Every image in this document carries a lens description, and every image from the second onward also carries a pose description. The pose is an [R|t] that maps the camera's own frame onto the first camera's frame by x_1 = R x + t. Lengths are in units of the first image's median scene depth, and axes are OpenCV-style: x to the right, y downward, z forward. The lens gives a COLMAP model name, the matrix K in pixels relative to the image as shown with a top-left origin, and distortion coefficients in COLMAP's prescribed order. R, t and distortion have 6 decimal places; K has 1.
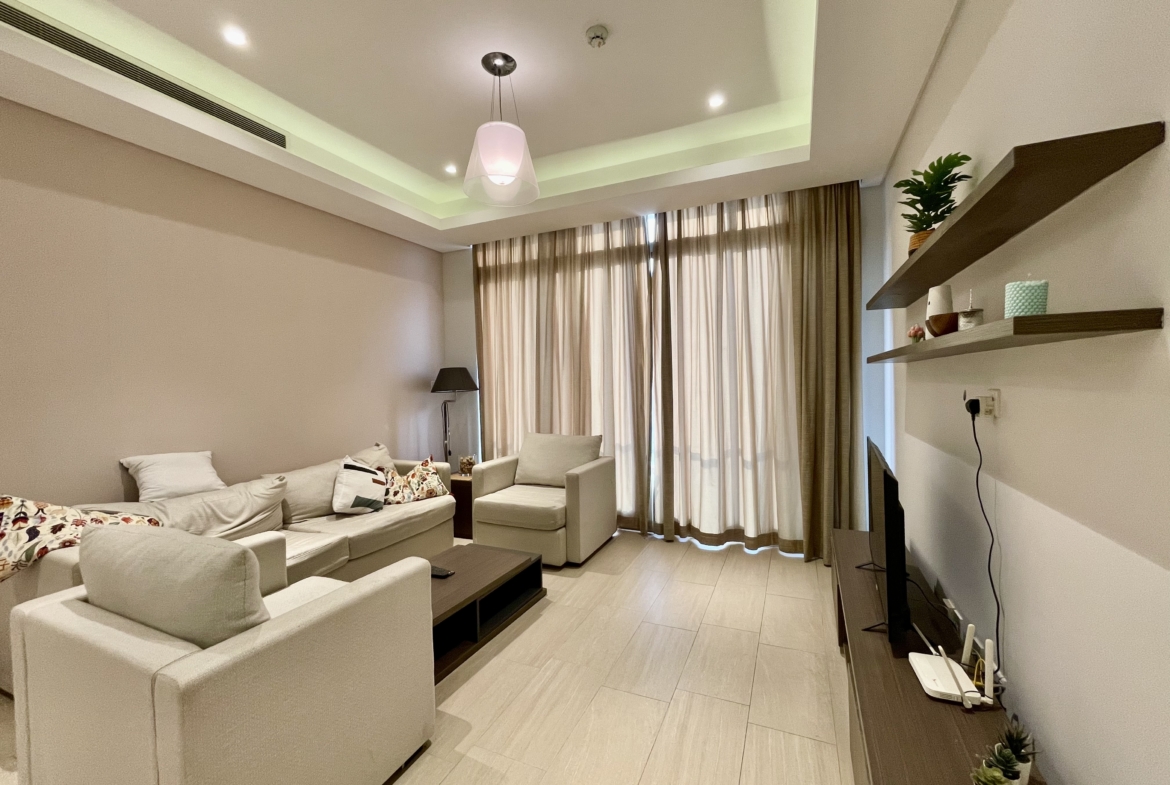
lens RADIAL K [[471.4, 0, 580.4], [0, 471.4, 393.0], [0, 0, 1]] dist [0.007217, -0.005419]
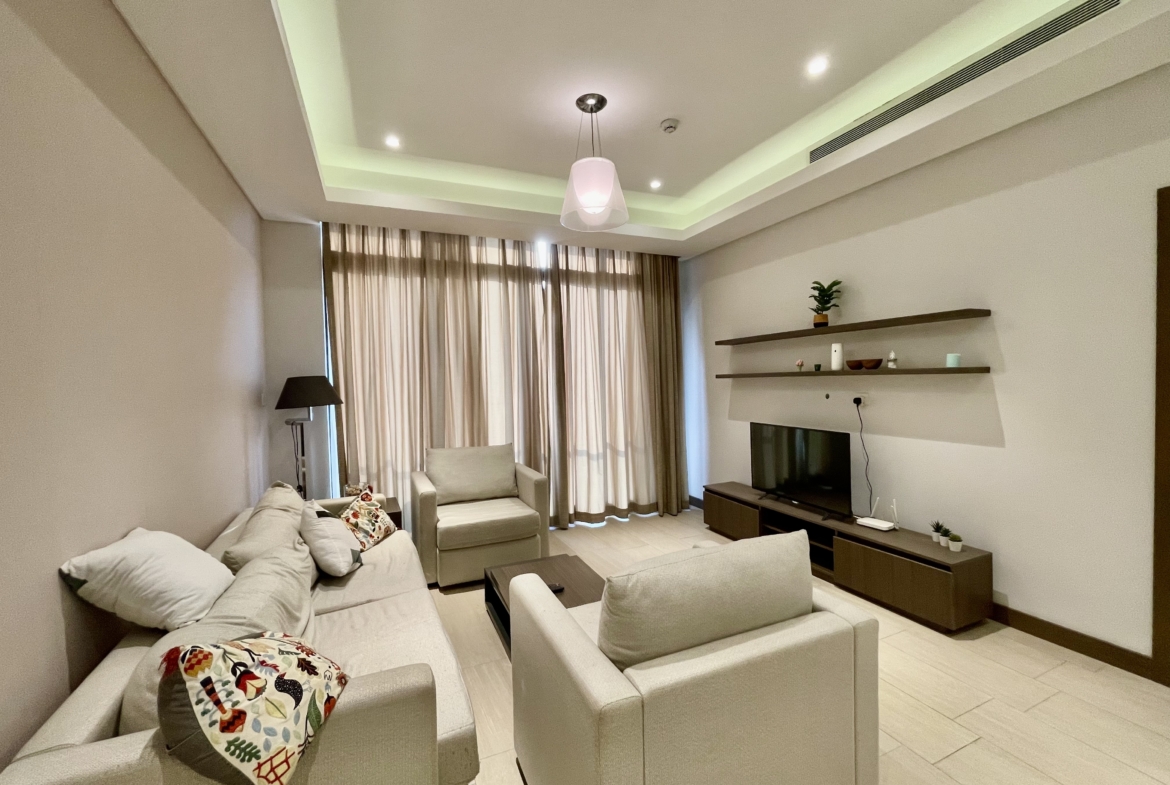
lens RADIAL K [[471.4, 0, 580.4], [0, 471.4, 393.0], [0, 0, 1]] dist [0.007217, -0.005419]
pose [[0.676411, -0.014659, 0.736378, -0.639074], [0.026379, 0.999643, -0.004331, -0.012870], [-0.736051, 0.022355, 0.676556, 0.184650]]
